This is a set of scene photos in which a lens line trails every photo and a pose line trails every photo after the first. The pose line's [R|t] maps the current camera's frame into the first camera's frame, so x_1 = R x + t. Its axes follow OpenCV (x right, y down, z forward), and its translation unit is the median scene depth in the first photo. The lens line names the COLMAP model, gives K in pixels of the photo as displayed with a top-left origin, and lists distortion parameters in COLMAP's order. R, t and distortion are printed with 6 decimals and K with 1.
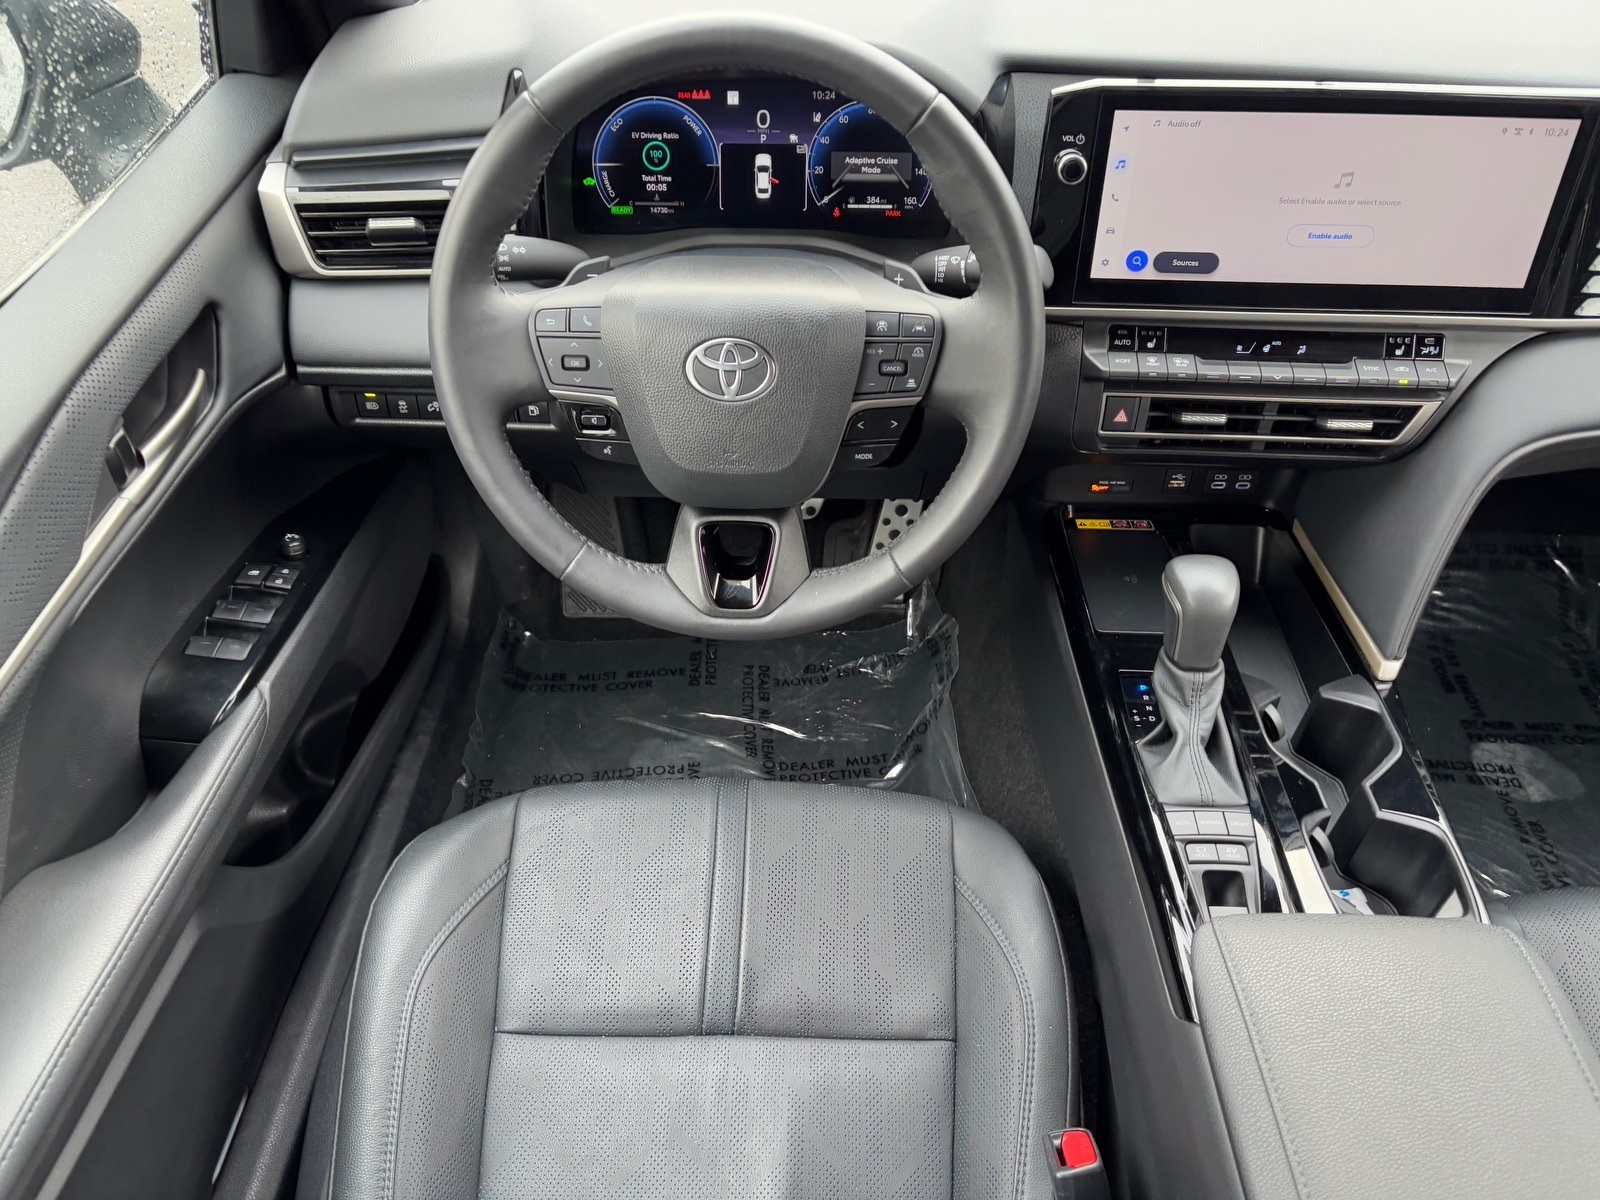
lens RADIAL K [[1226.4, 0, 796.0], [0, 1226.4, 609.1], [0, 0, 1]] dist [0.035328, -0.046592]
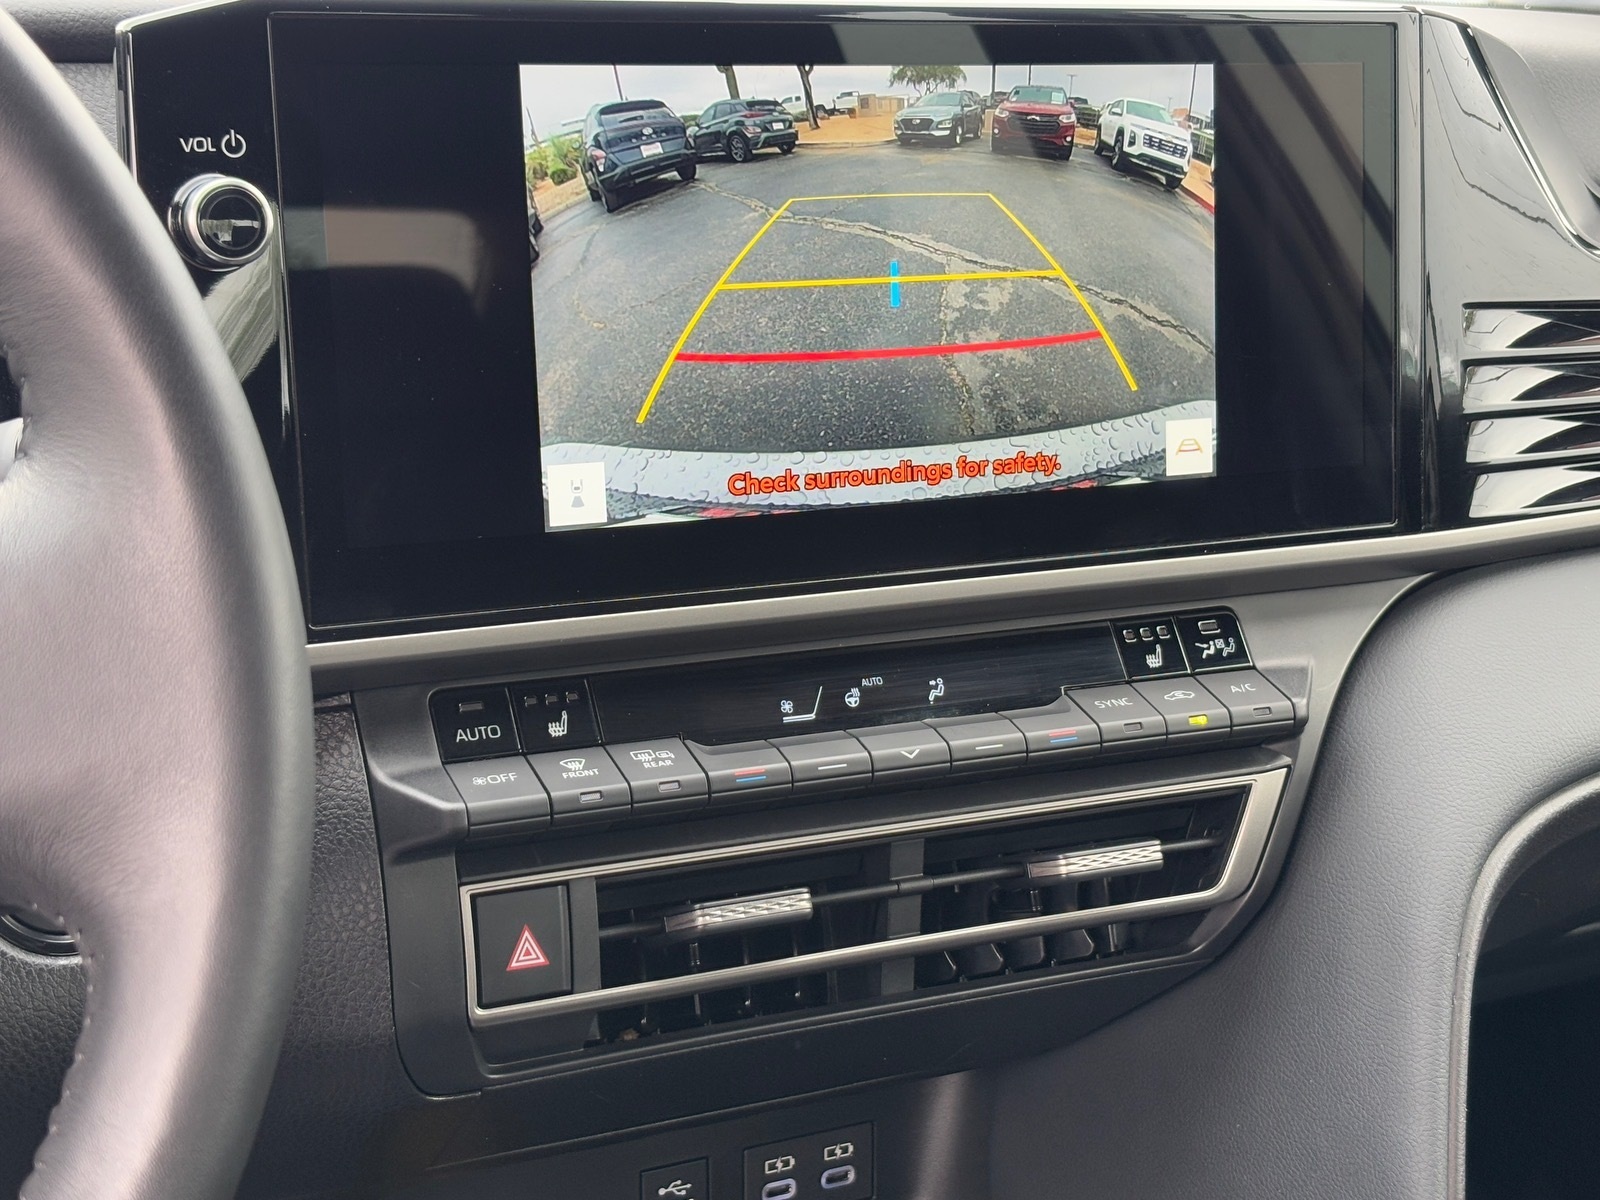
lens RADIAL K [[2543.7, 0, 799.2], [0, 2543.7, 609.0], [0, 0, 1]] dist [0.157123, 0.000000]
pose [[0.876519, -0.104863, 0.469806, 0.016500], [0.308579, 0.871473, -0.381200, 0.046091], [-0.369450, 0.479101, 0.796222, 0.381929]]
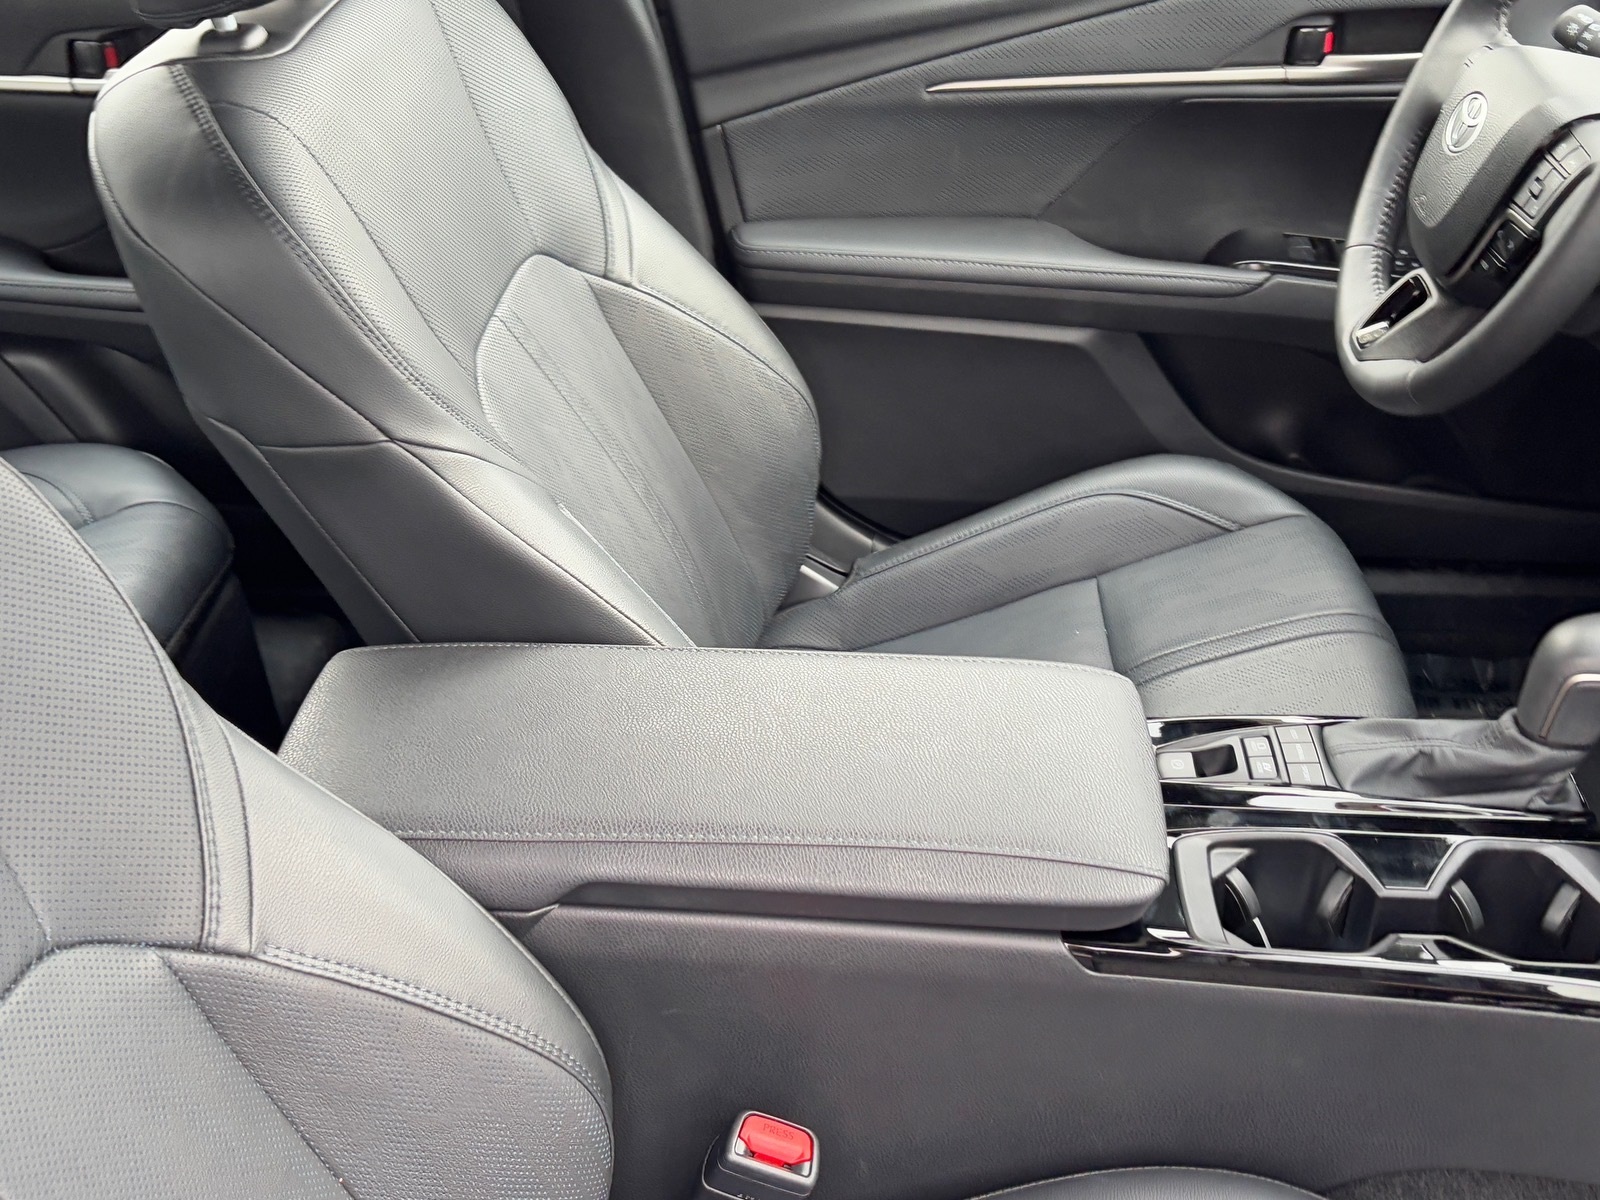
lens RADIAL K [[1835.8, 0, 801.2], [0, 1835.8, 606.6], [0, 0, 1]] dist [0.055143, 0.000000]
pose [[-0.017666, 0.536467, -0.843736, 1.208229], [-0.659888, 0.627720, 0.412936, -0.170730], [0.751156, 0.564066, 0.342919, 0.203210]]
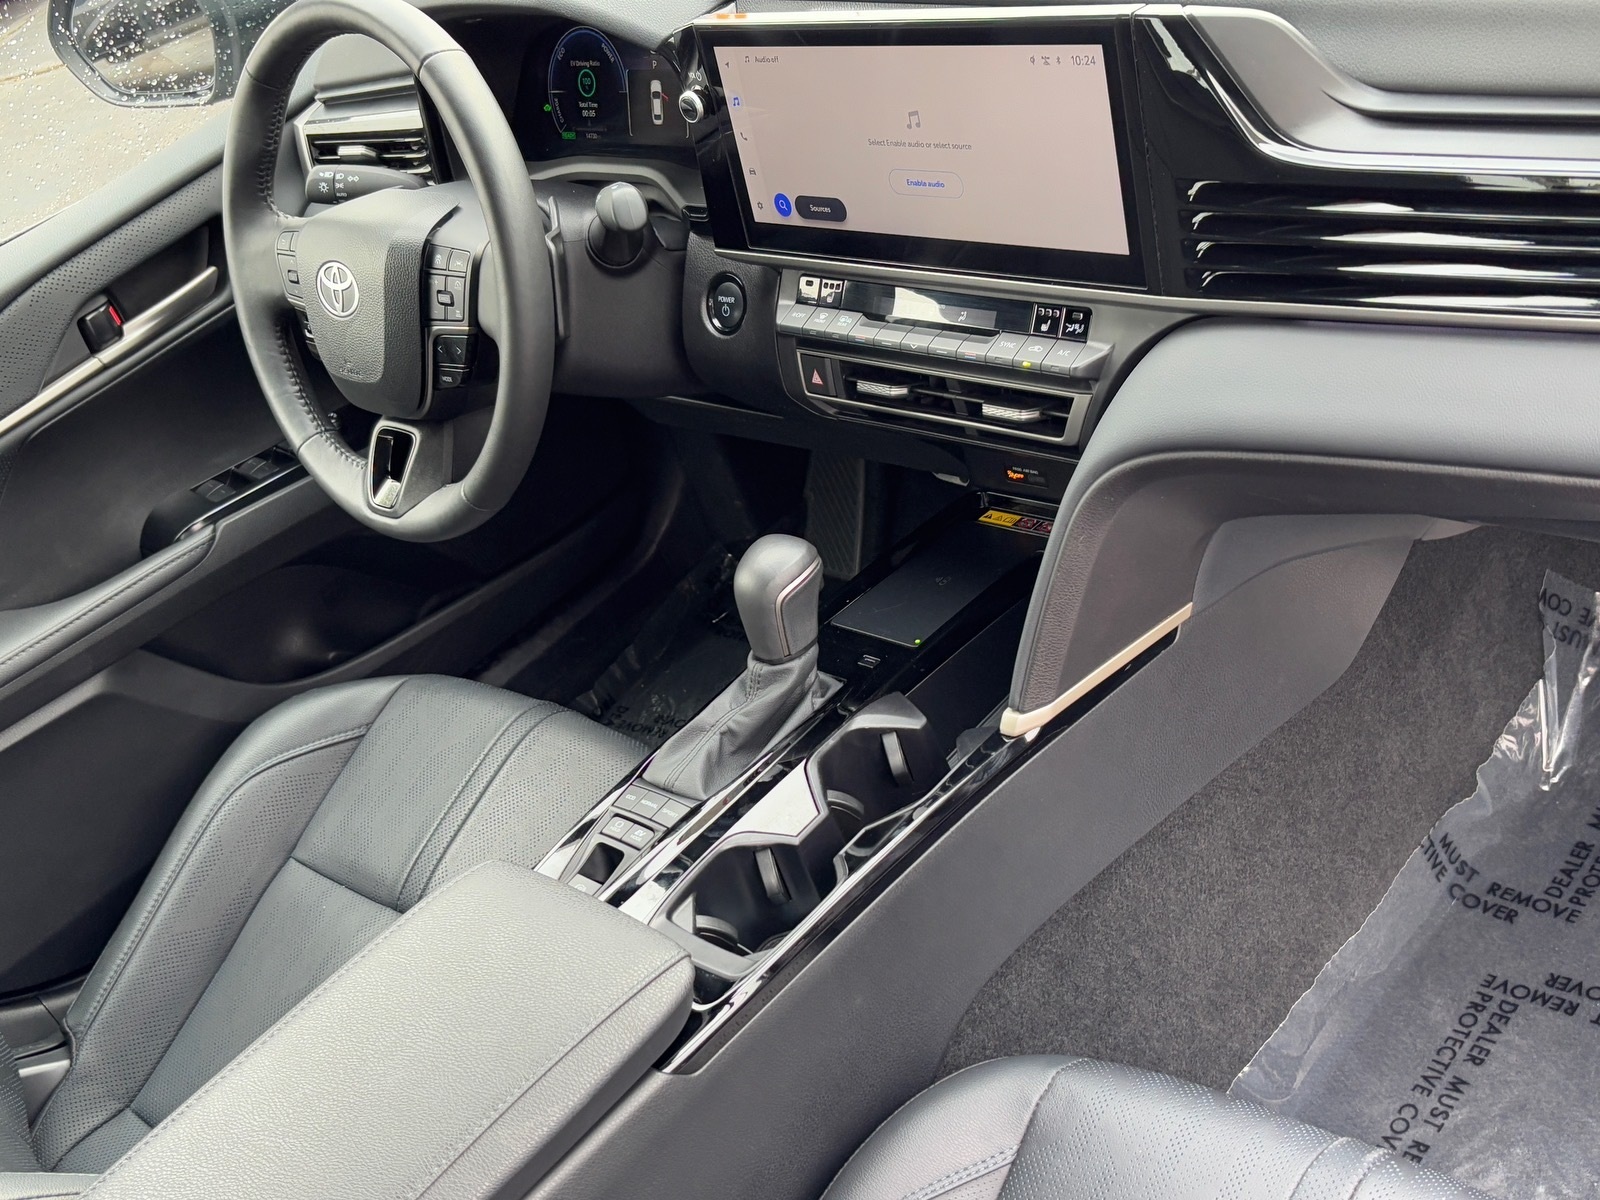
lens RADIAL K [[1835.8, 0, 803.0], [0, 1835.8, 631.7], [0, 0, 1]] dist [0.055143, 0.000000]
pose [[0.725655, 0.184149, -0.662959, 1.158699], [-0.189171, 0.979784, 0.065092, -0.060188], [0.661543, 0.078178, 0.745821, 0.018746]]
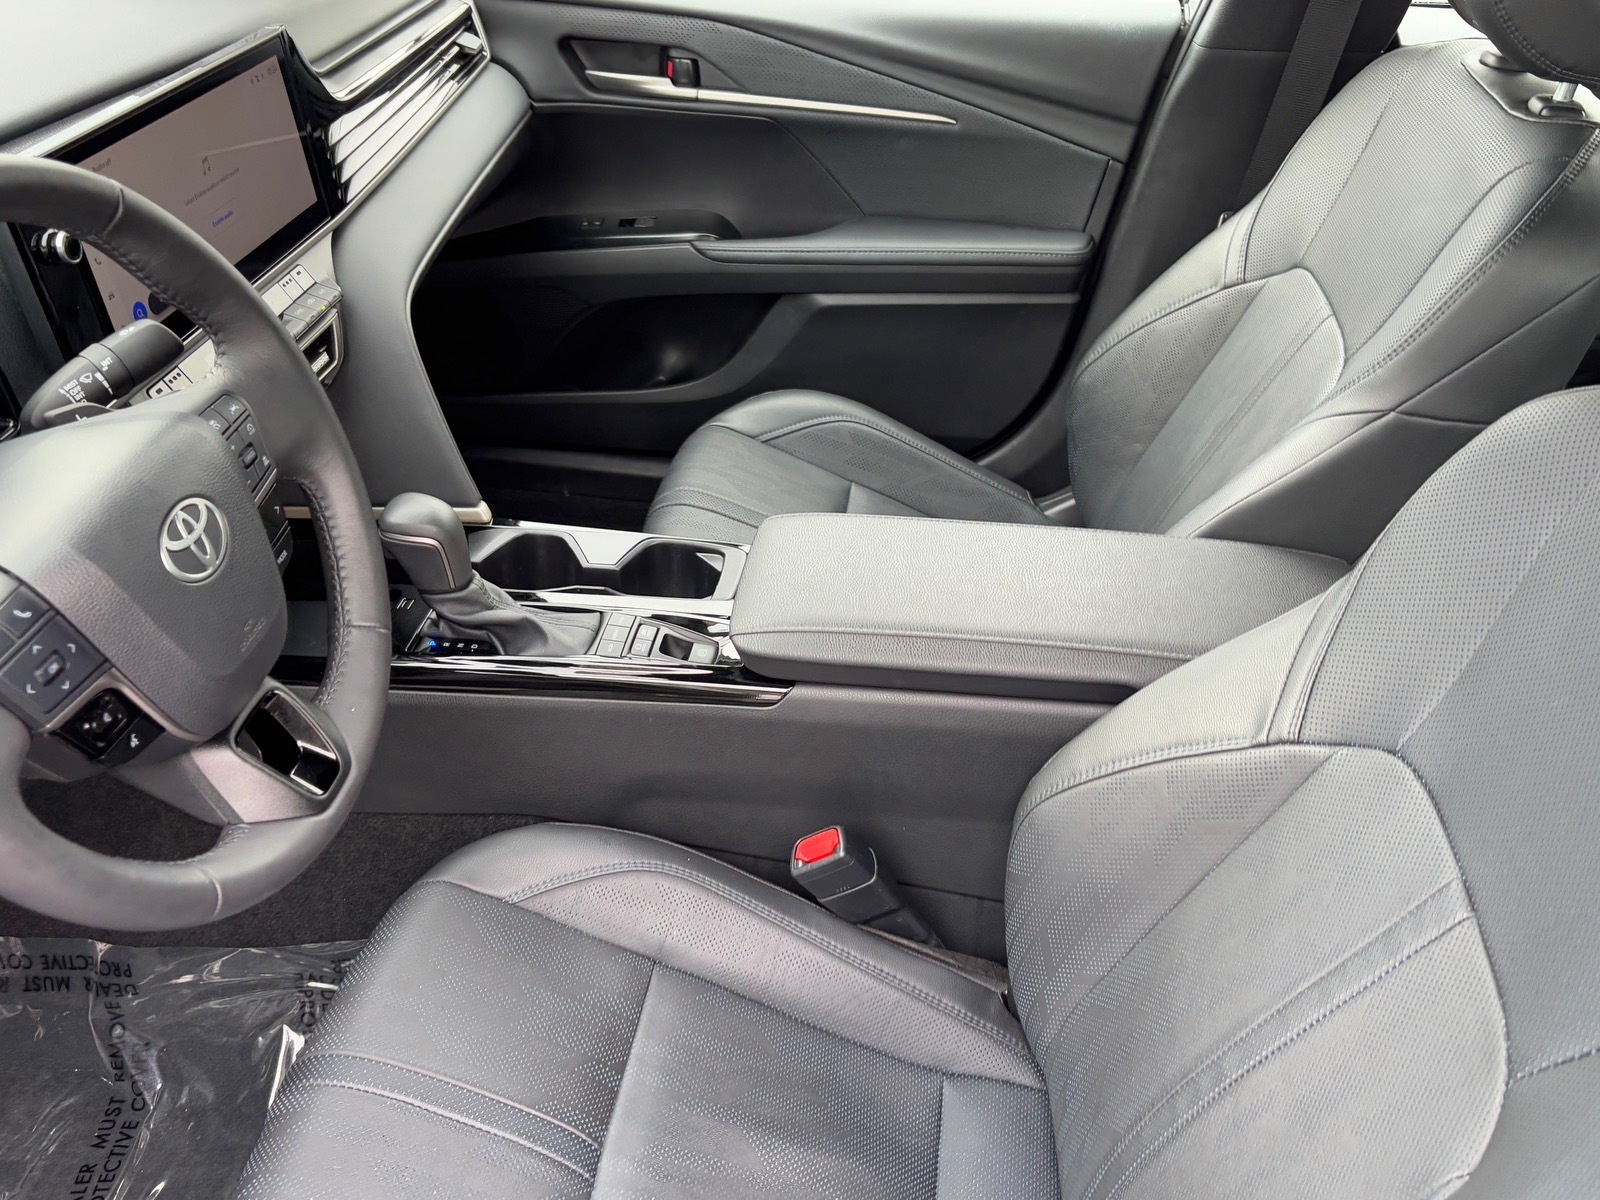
lens RADIAL K [[1476.6, 0, 803.1], [0, 1476.6, 596.5], [0, 0, 1]] dist [0.000289, 0.000000]
pose [[0.099601, -0.553614, 0.826796, -0.663806], [0.641238, 0.671083, 0.372102, -0.217018], [-0.760850, 0.493111, 0.421839, 0.237151]]
